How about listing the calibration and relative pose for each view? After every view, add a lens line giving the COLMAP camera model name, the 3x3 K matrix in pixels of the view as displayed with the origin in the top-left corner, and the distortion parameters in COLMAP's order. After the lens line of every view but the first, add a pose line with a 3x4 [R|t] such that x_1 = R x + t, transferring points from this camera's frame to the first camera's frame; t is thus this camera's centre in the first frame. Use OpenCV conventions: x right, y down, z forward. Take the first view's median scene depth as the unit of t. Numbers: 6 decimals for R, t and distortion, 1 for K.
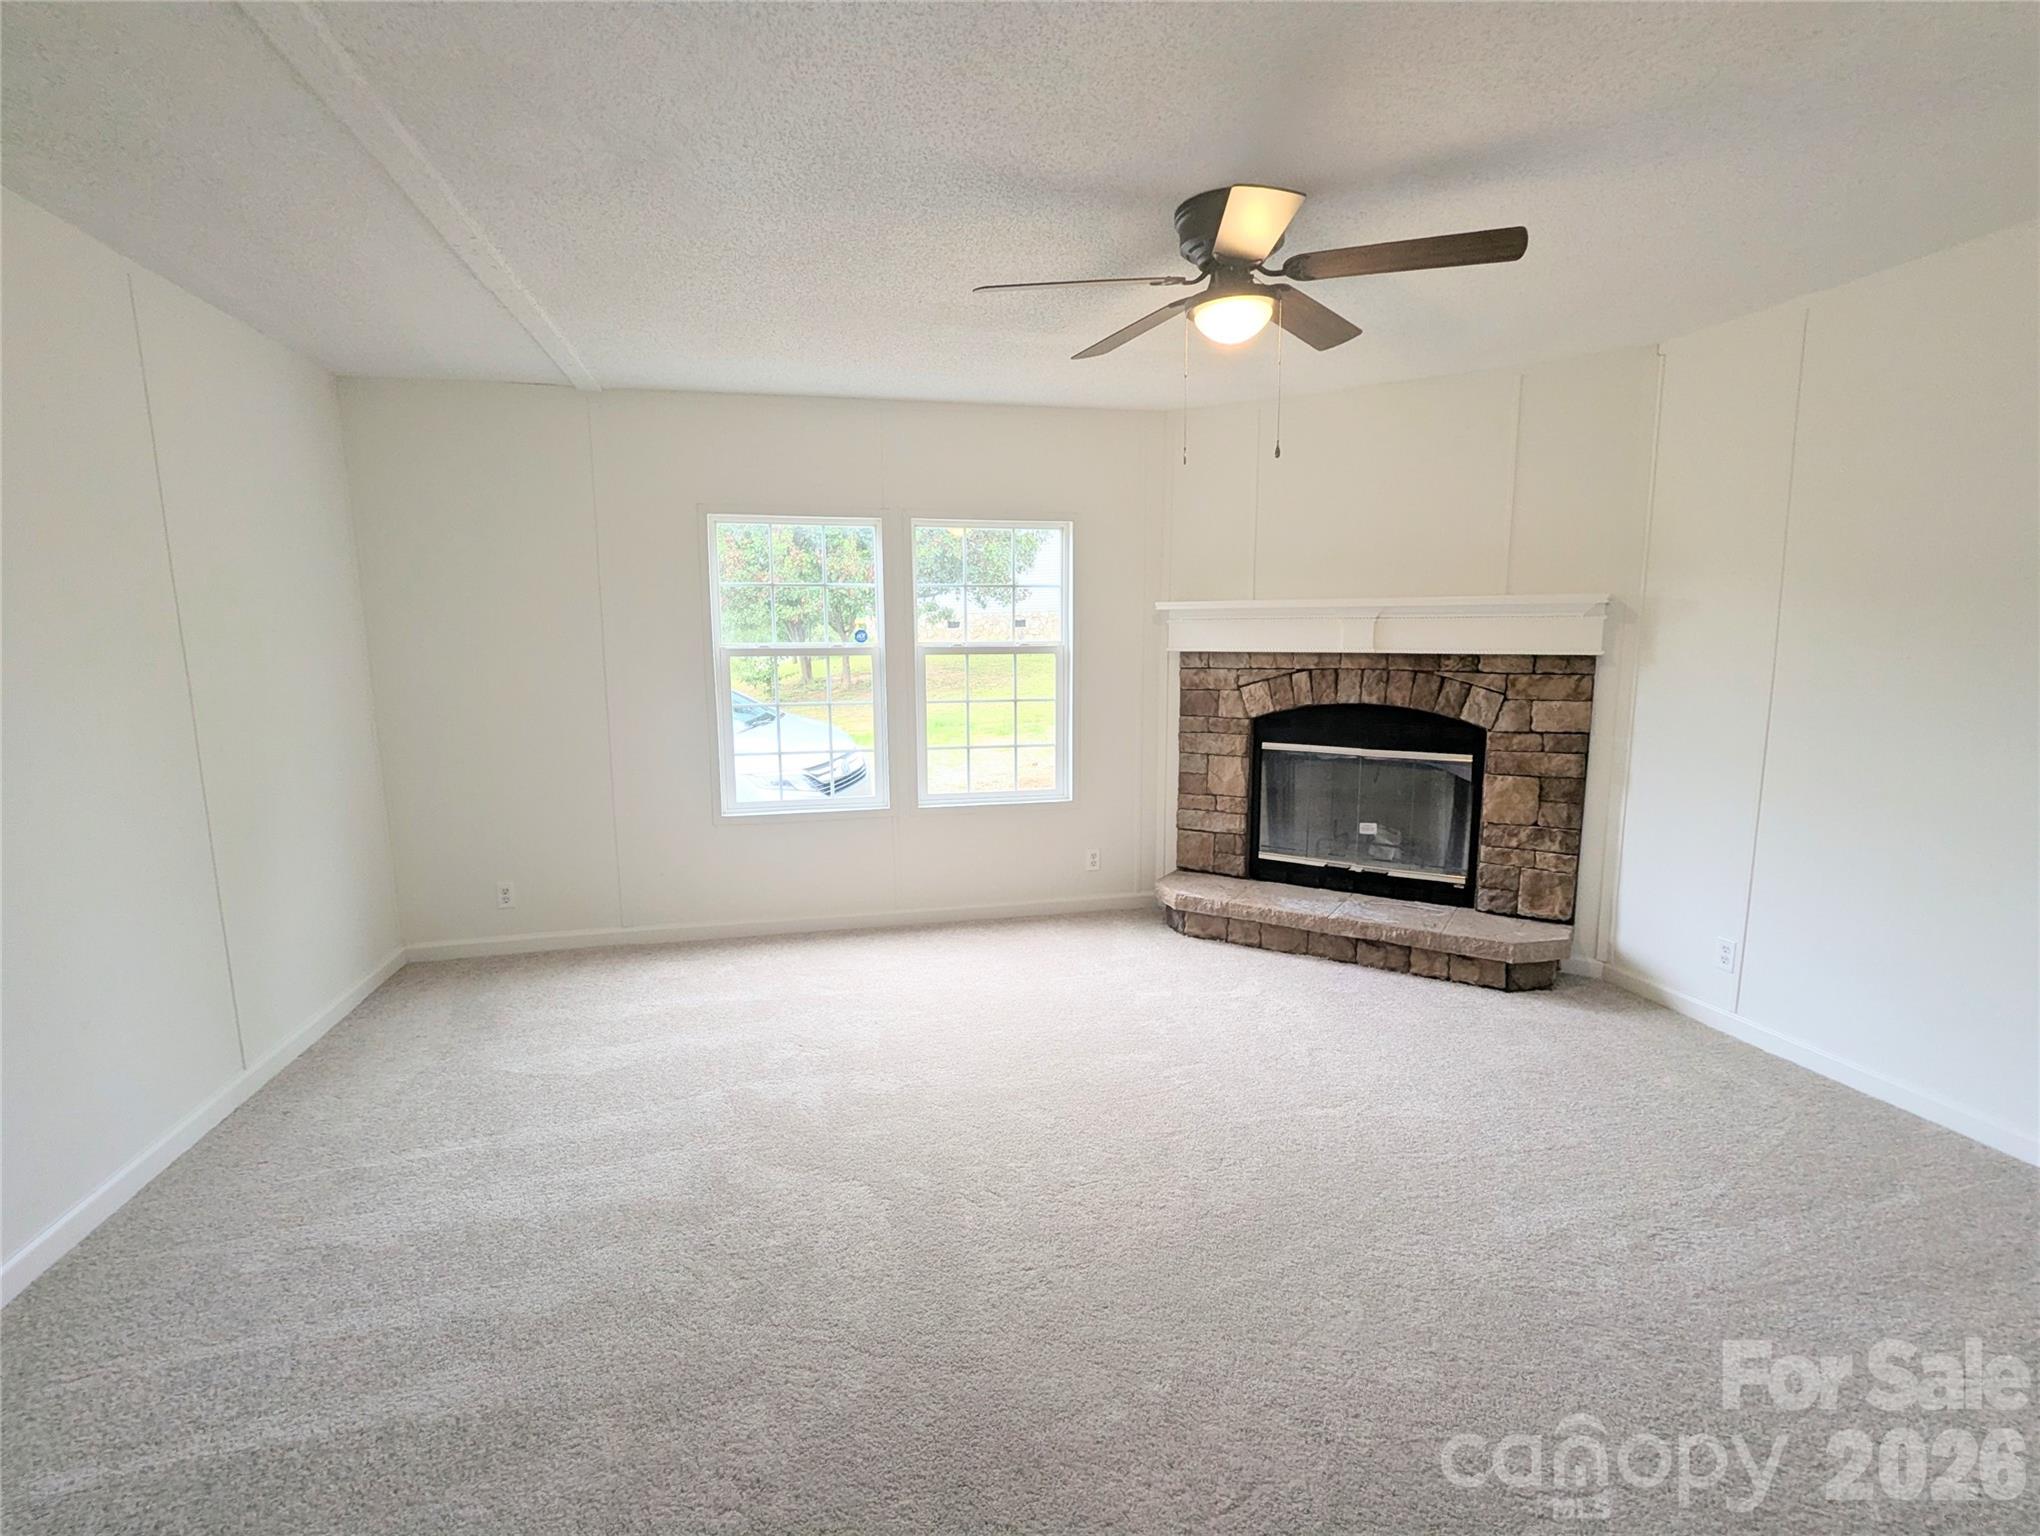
lens RADIAL K [[974.7, 0, 1011.6], [0, 974.7, 772.1], [0, 0, 1]] dist [-0.000903, 0.003012]
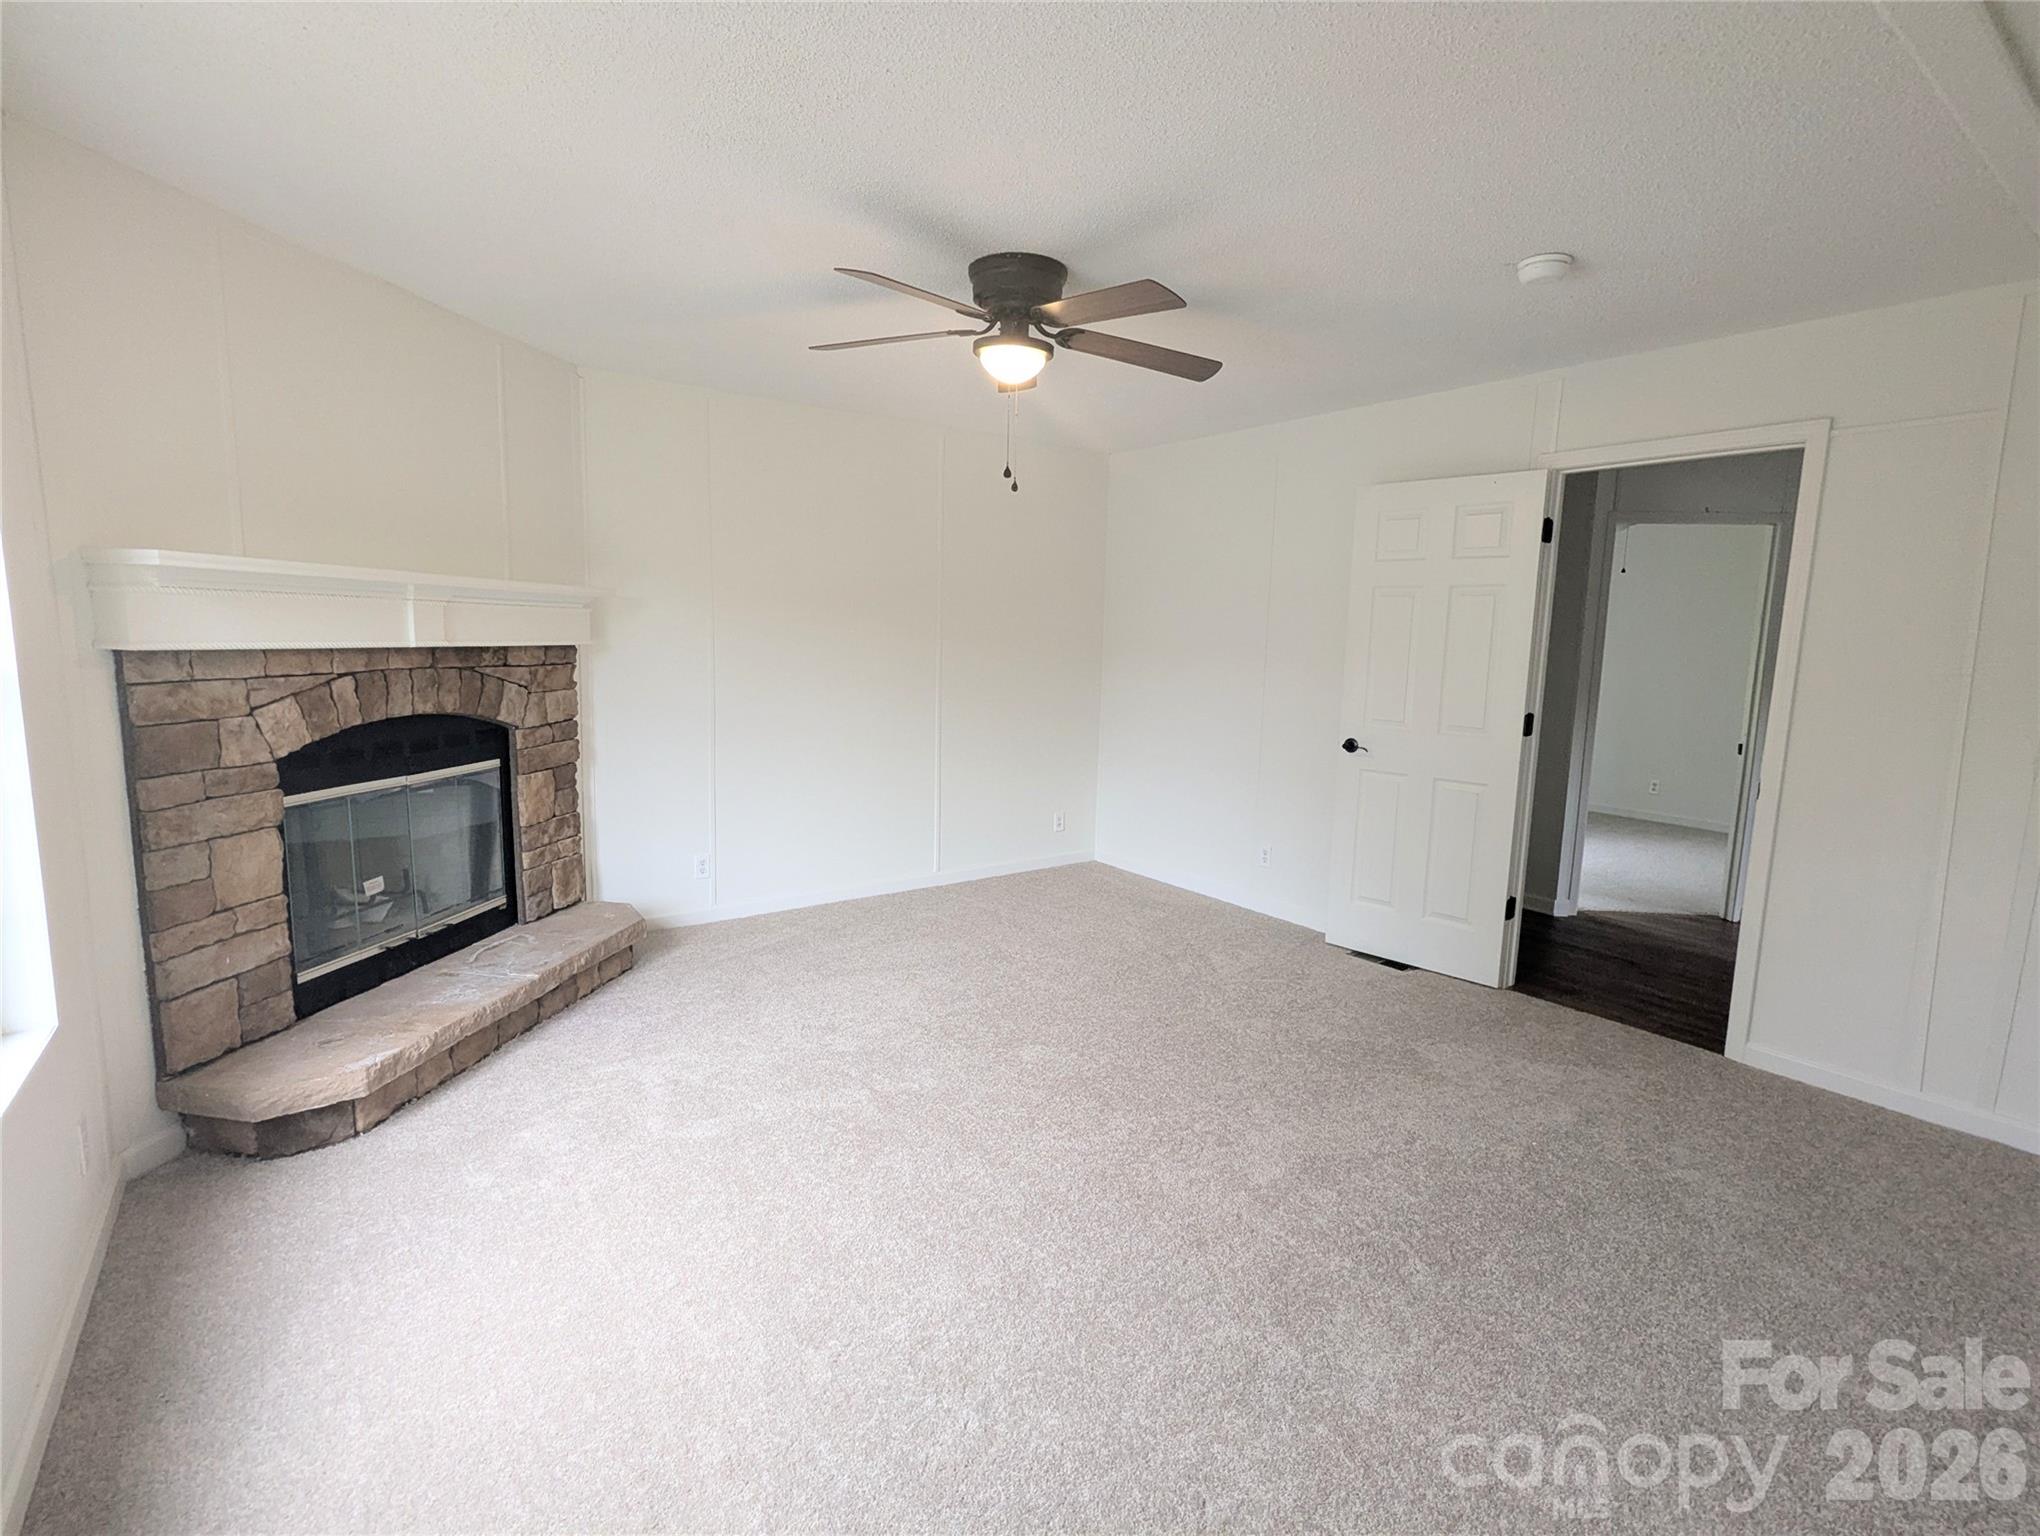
lens RADIAL K [[974.7, 0, 1011.6], [0, 974.7, 772.1], [0, 0, 1]] dist [-0.000903, 0.003012]
pose [[-0.393641, -0.133482, 0.909521, -0.516229], [0.114603, 0.974557, 0.192627, -0.120932], [-0.912093, 0.180059, -0.368328, 0.879396]]
